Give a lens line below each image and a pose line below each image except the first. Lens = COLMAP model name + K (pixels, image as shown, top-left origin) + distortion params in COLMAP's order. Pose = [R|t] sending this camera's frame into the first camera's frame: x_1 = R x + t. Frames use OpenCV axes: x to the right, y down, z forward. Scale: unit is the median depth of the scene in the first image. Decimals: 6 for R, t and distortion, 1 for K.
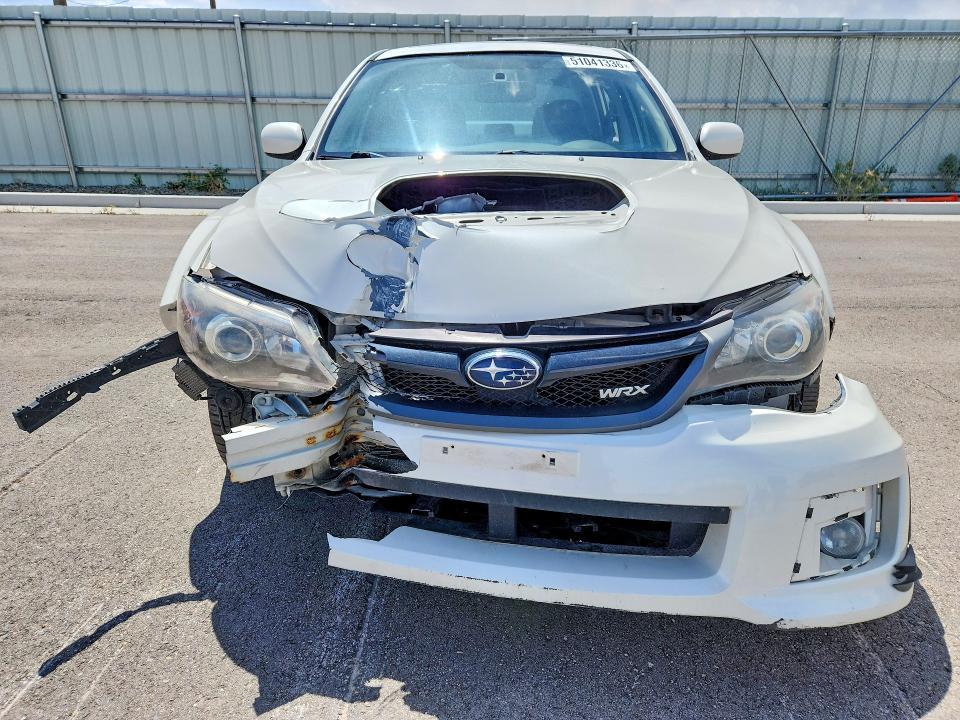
lens RADIAL K [[644.8, 0, 471.4], [0, 644.8, 355.4], [0, 0, 1]] dist [0.062638, -0.042885]
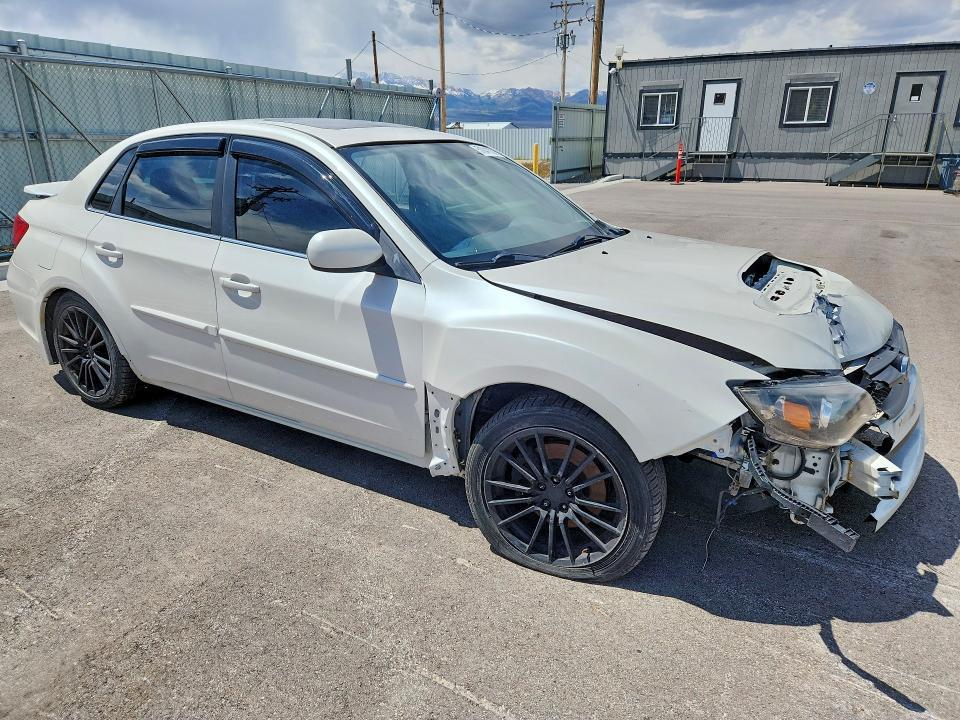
lens RADIAL K [[644.8, 0, 471.4], [0, 644.8, 355.4], [0, 0, 1]] dist [0.062638, -0.042885]
pose [[0.517141, -0.271803, 0.811596, -0.252312], [0.284313, 0.948945, 0.136639, -0.074415], [-0.807299, 0.160085, 0.568015, 0.114225]]
